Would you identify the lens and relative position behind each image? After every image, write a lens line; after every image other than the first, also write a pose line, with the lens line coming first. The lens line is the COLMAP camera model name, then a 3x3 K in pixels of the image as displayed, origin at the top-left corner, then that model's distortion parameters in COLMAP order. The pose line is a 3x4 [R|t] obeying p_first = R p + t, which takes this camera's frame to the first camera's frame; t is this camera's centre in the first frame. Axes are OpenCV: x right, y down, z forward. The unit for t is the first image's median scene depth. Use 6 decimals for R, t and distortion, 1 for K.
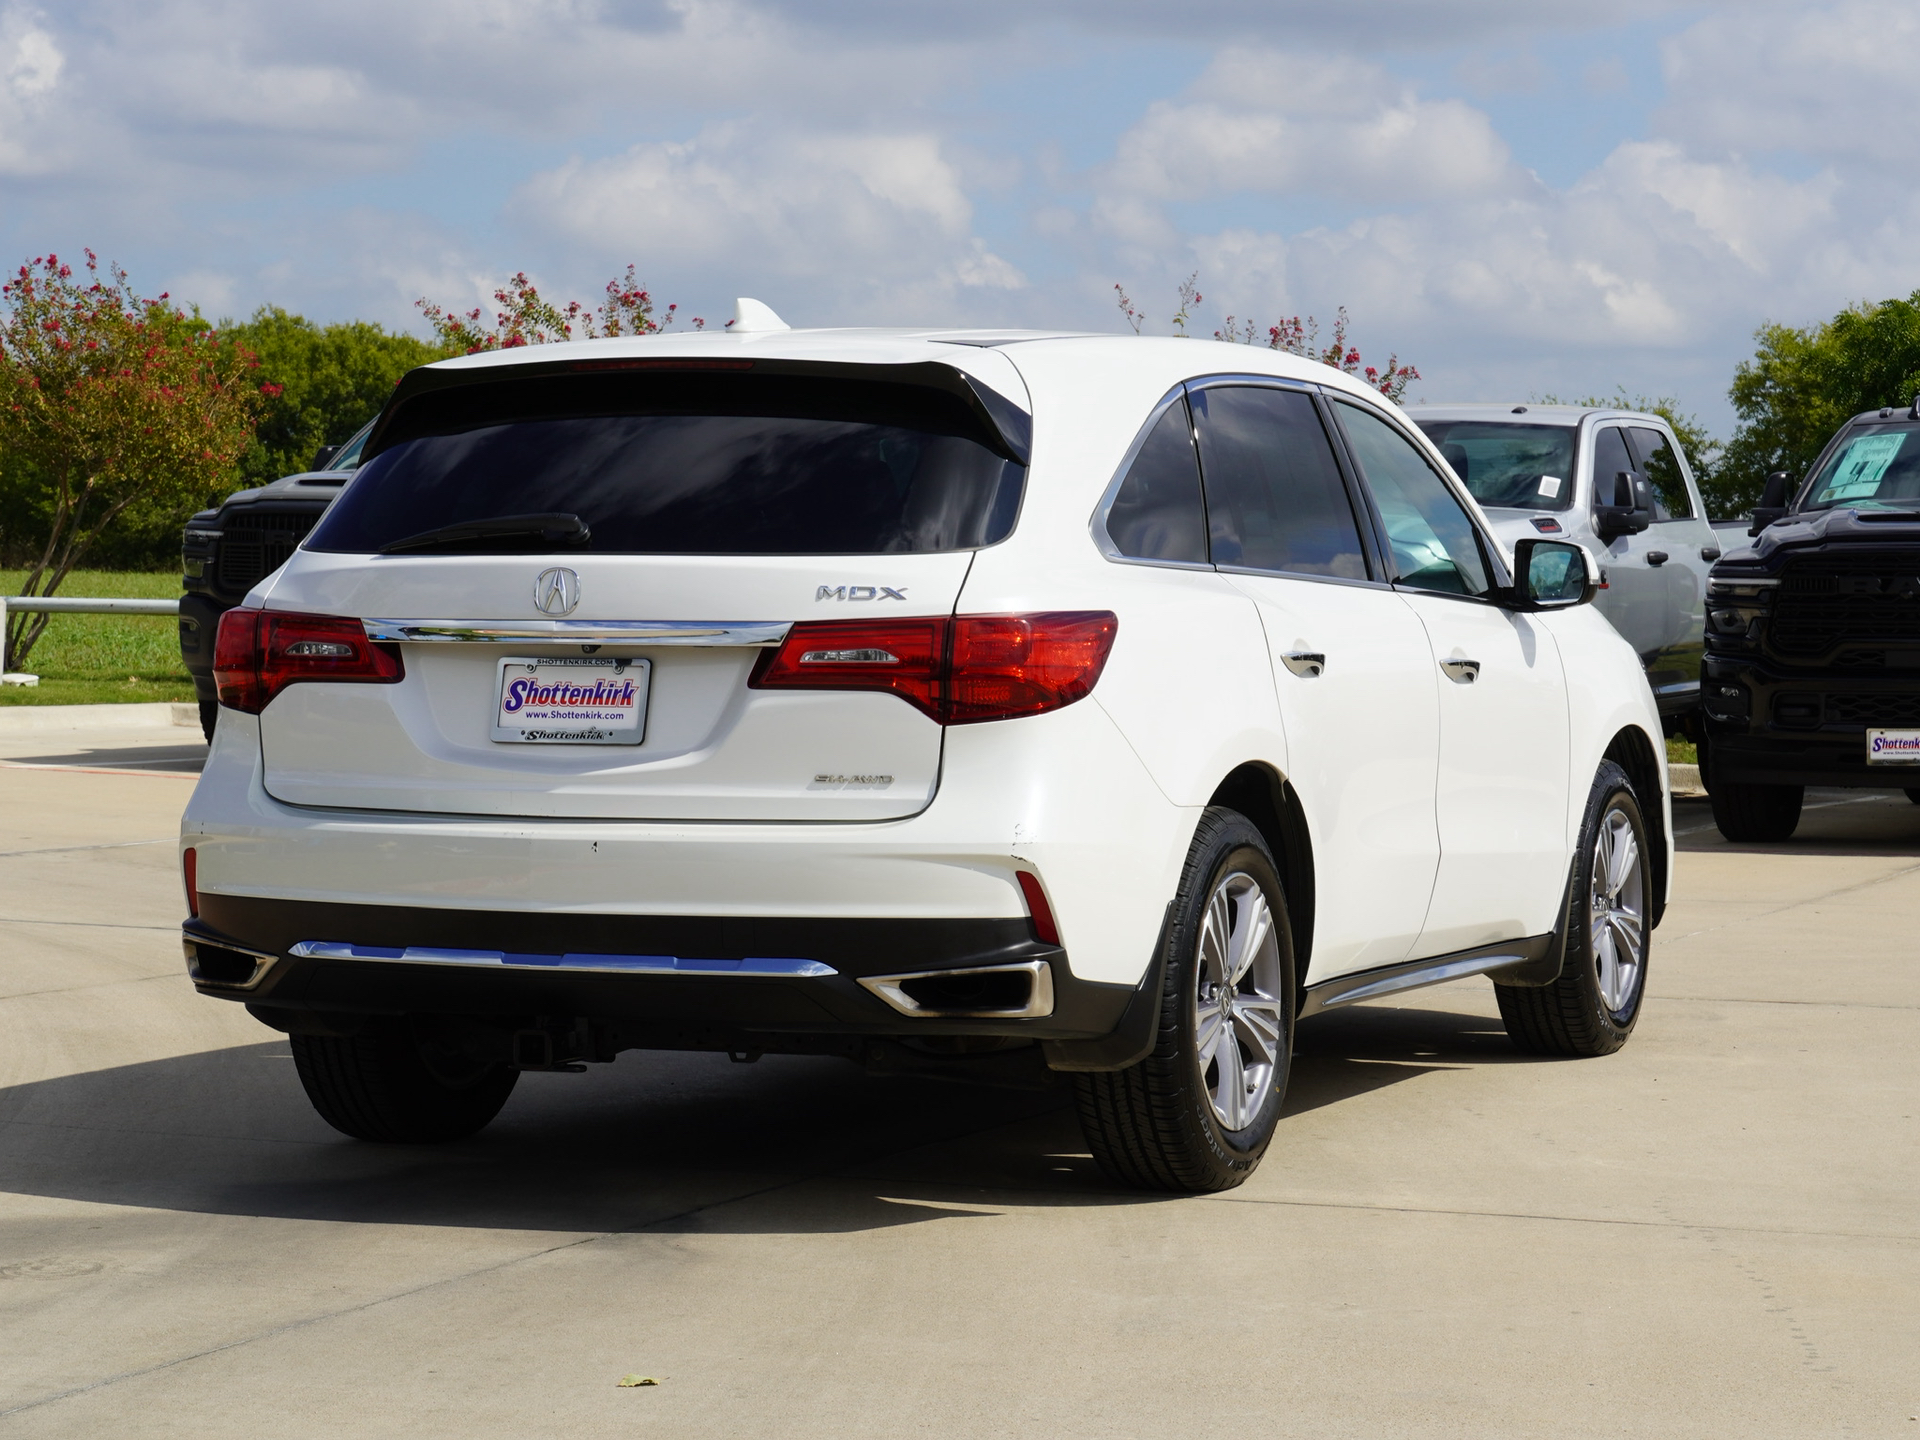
lens RADIAL K [[4698.4, 0, 960.0], [0, 4698.4, 720.0], [0, 0, 1]] dist [0.201263, -1.283841]
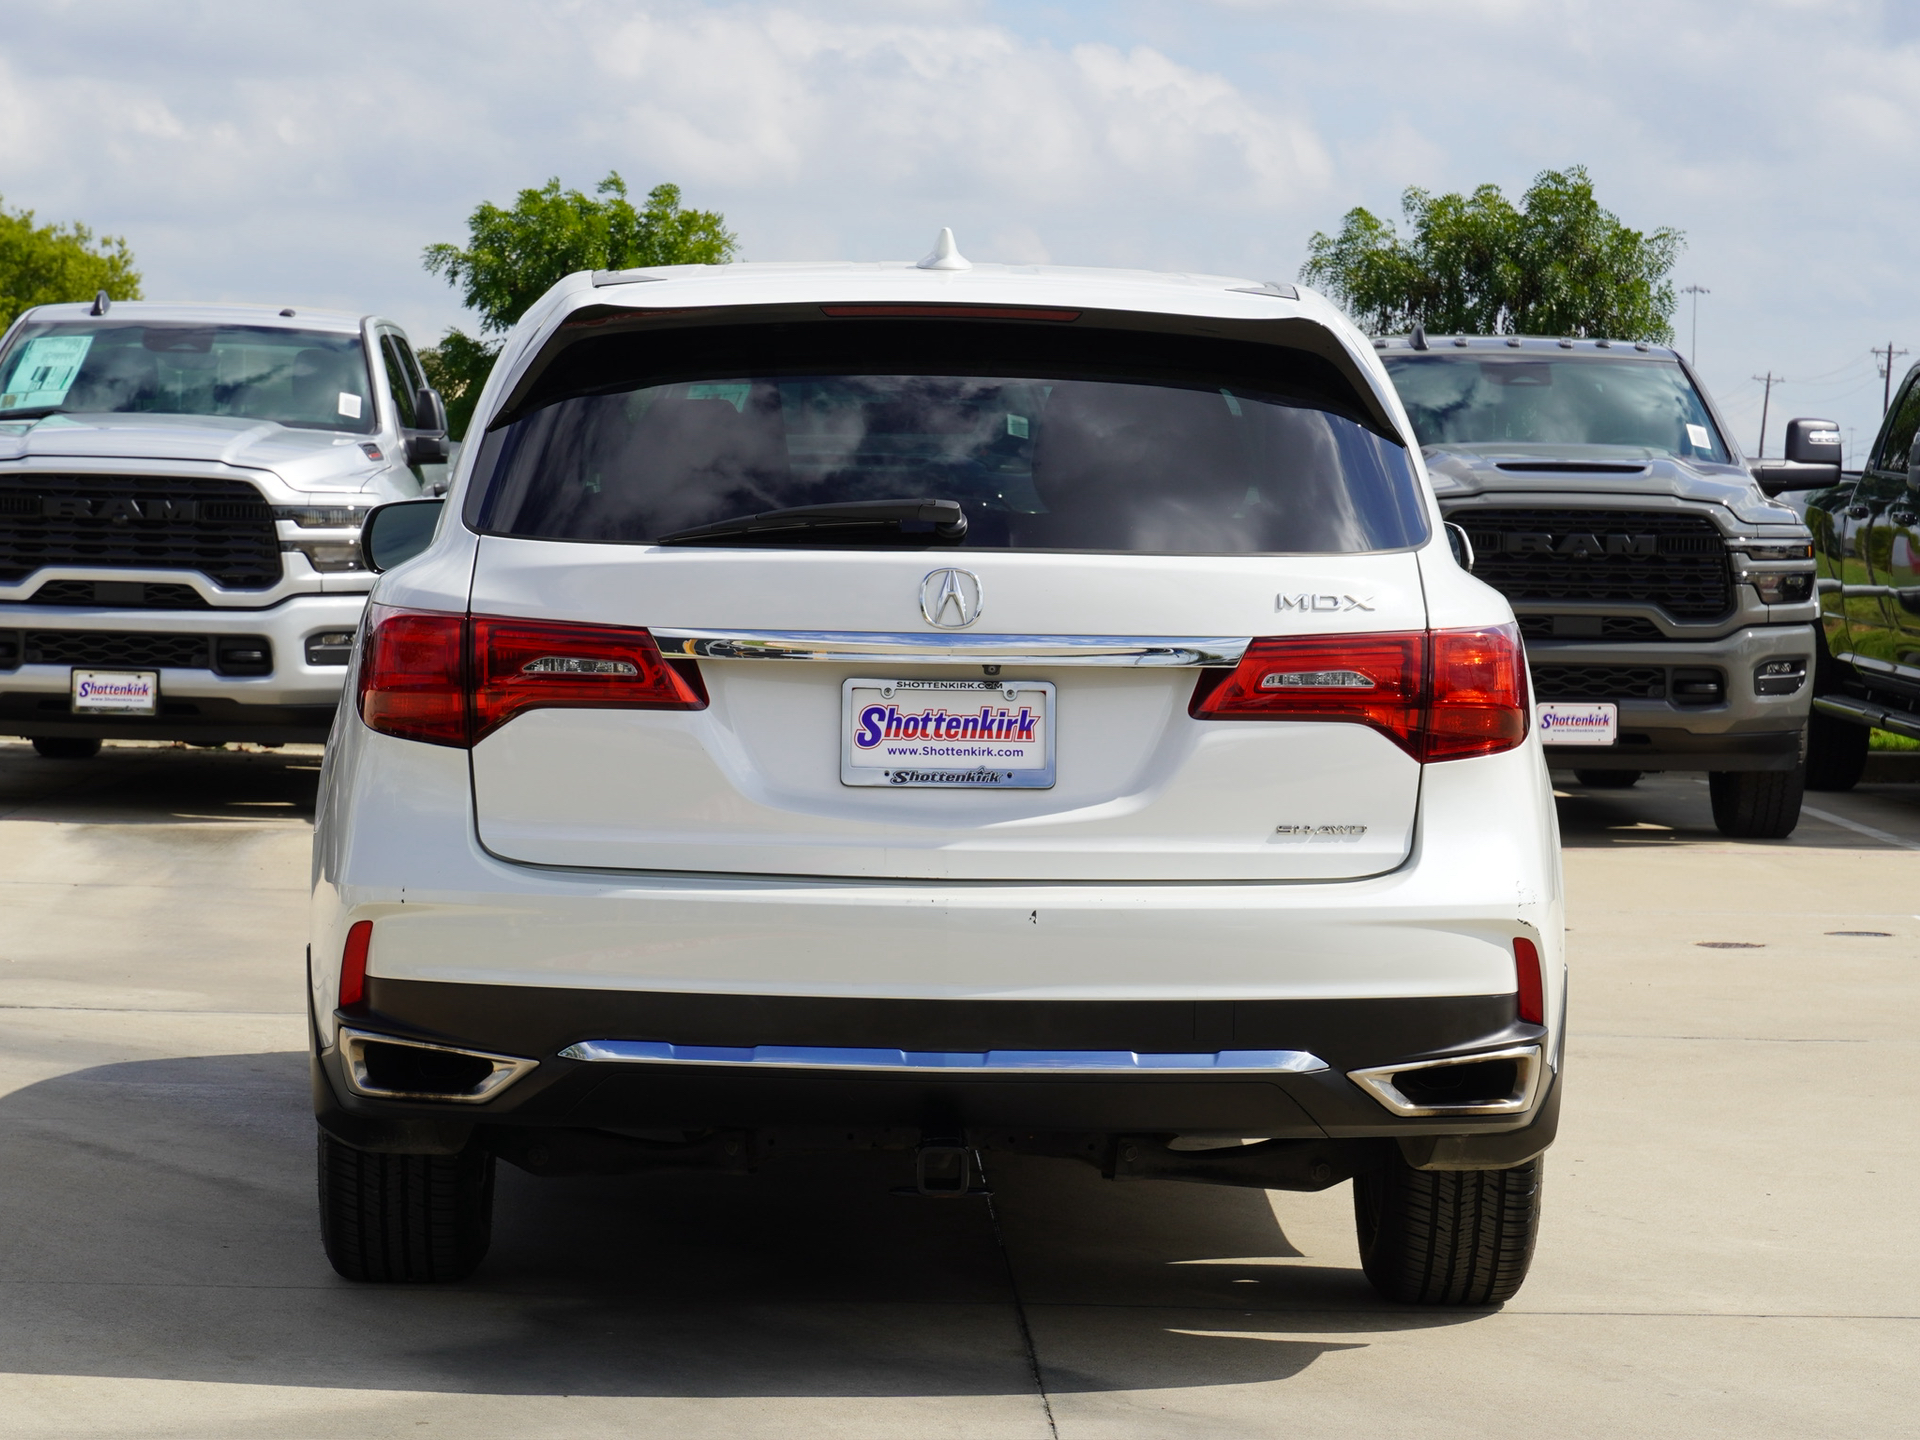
lens RADIAL K [[5341.0, 0, 960.0], [0, 5341.0, 720.0], [0, 0, 1]] dist [0.087627, 0.737016]
pose [[0.918961, -0.004385, 0.394324, -0.439238], [-0.000731, 0.999918, 0.012822, -0.018025], [-0.394347, -0.012071, 0.918882, 0.163022]]
